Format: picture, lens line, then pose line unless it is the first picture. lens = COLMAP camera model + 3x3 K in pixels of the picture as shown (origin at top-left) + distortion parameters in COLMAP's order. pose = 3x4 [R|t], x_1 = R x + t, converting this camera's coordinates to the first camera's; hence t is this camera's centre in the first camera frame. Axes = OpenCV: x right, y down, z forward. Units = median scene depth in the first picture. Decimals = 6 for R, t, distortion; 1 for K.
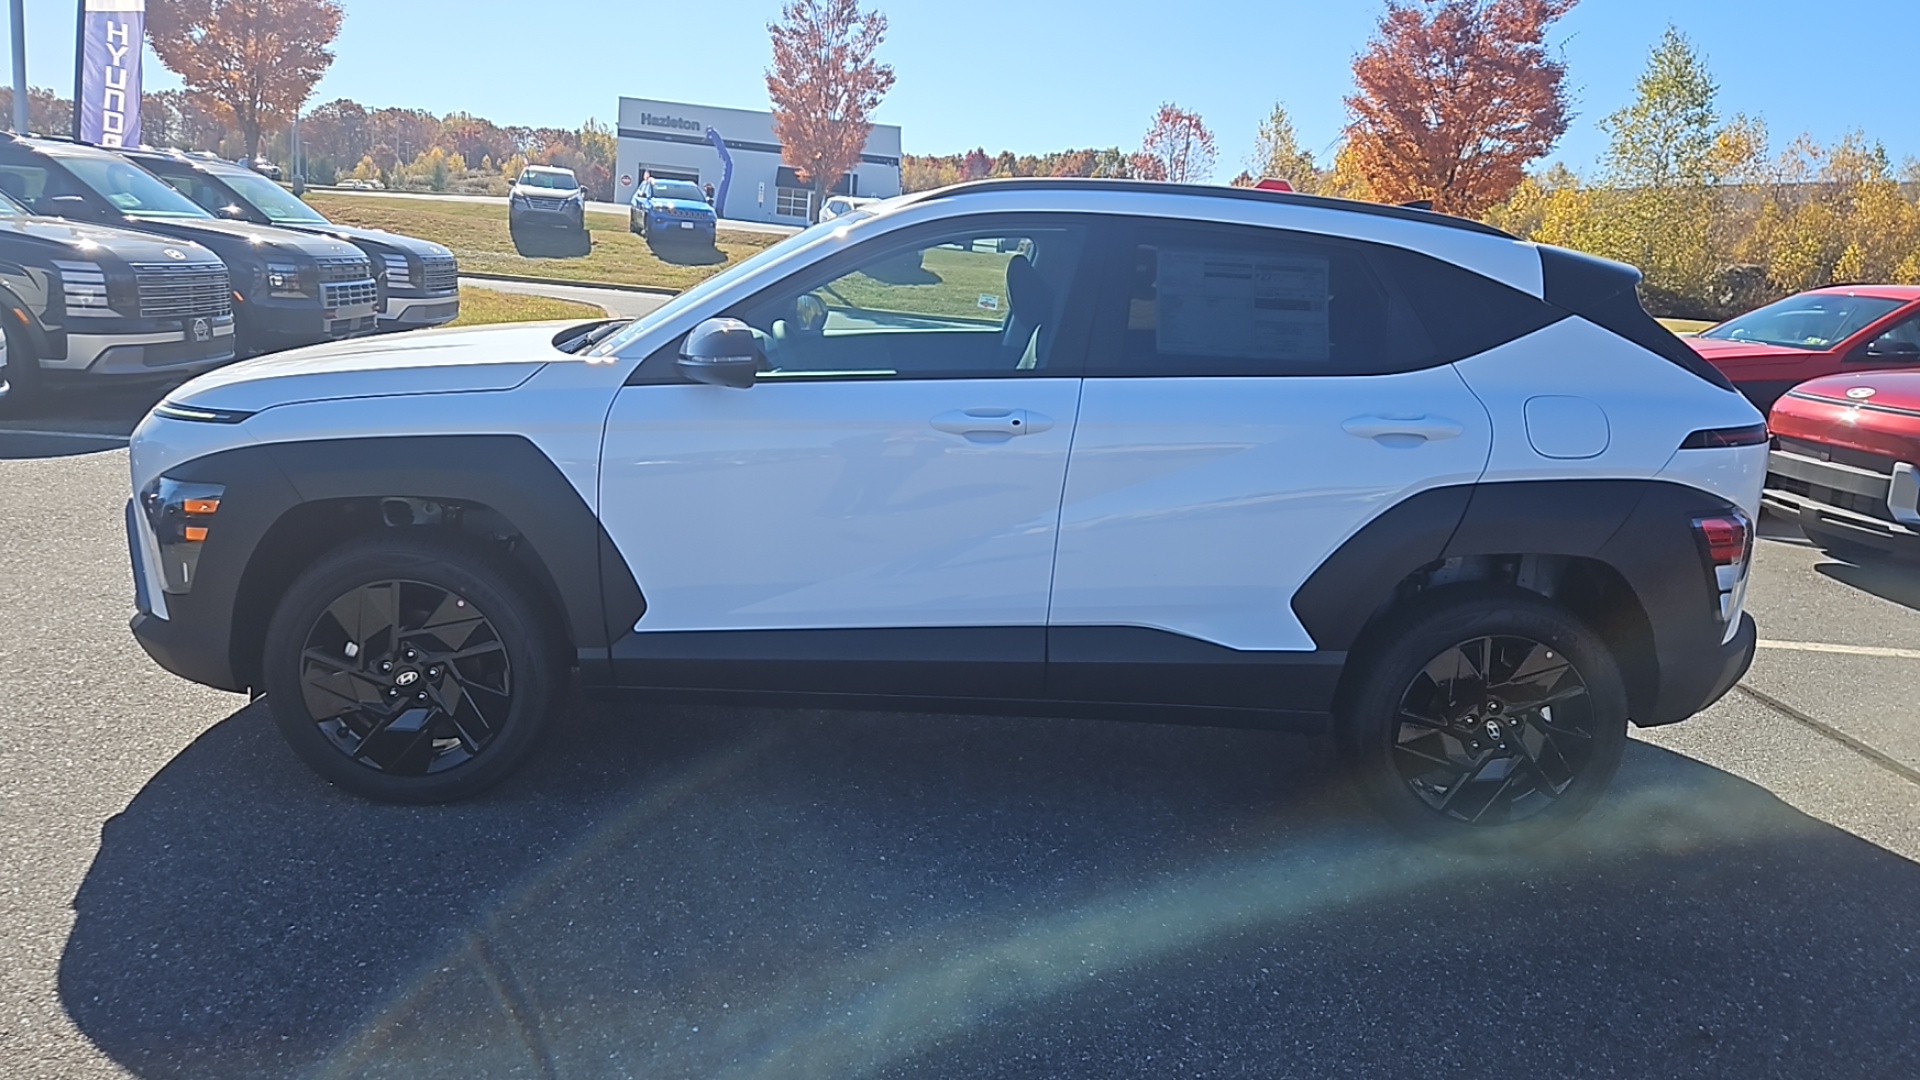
lens RADIAL K [[1456.5, 0, 960.0], [0, 1456.5, 540.0], [0, 0, 1]] dist [0.107738, -0.119412]
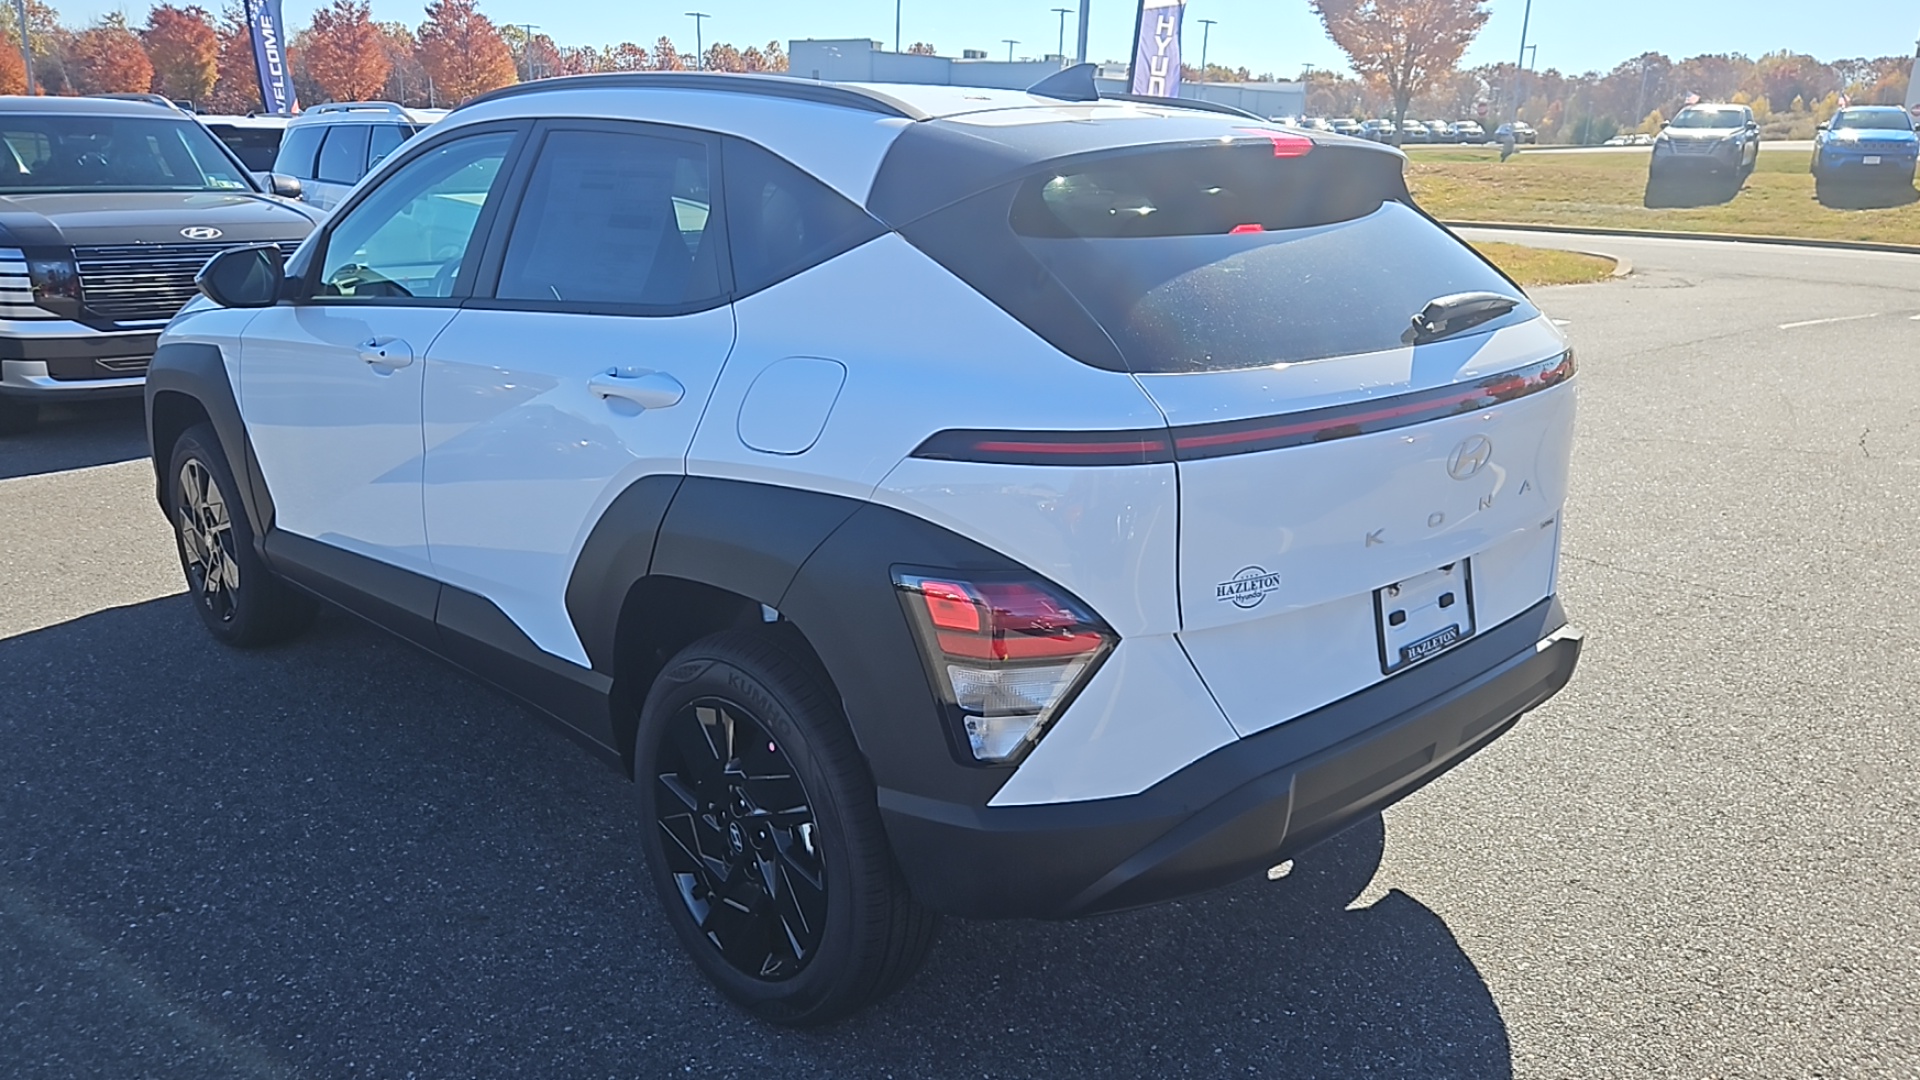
lens RADIAL K [[1456.5, 0, 960.0], [0, 1456.5, 540.0], [0, 0, 1]] dist [0.107738, -0.119412]
pose [[0.645548, 0.136417, -0.751438, 0.145277], [-0.119293, 0.989852, 0.077216, -0.011667], [0.754346, 0.039795, 0.655270, 0.097885]]
